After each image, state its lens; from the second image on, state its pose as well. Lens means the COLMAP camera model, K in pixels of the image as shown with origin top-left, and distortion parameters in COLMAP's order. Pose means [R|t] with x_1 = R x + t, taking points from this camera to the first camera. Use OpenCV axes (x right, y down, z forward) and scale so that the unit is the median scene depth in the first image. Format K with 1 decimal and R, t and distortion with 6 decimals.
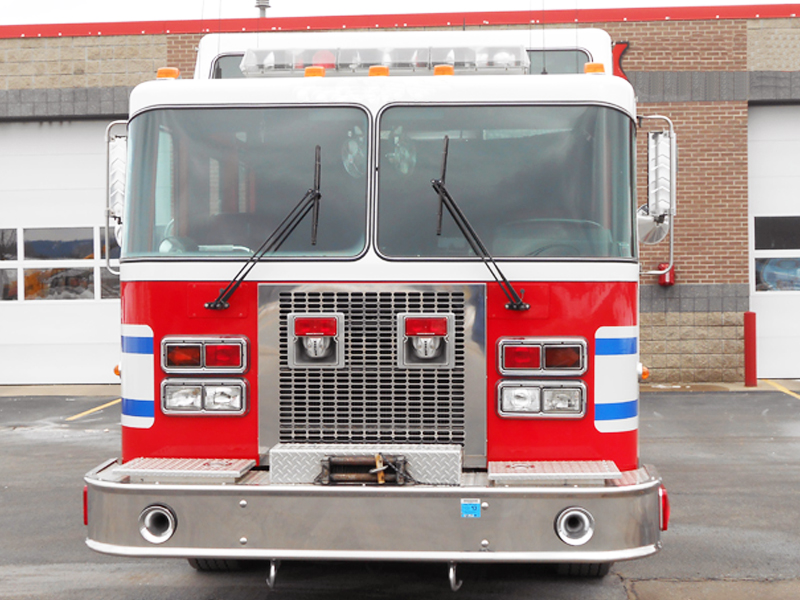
lens RADIAL K [[1034.5, 0, 400.0], [0, 1034.5, 300.0], [0, 0, 1]] dist [0.164217, -0.001153]
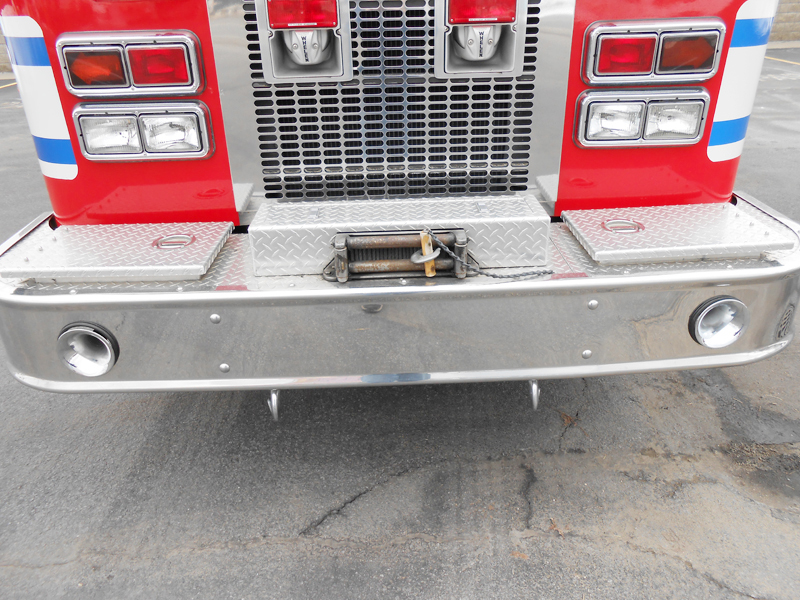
lens RADIAL K [[641.2, 0, 400.0], [0, 641.2, 300.0], [0, 0, 1]] dist [-0.015646, 0.003898]
pose [[0.997074, -0.051530, 0.056456, -0.053825], [0.022380, 0.903037, 0.428979, 0.018797], [-0.073087, -0.426460, 0.901549, 0.579545]]
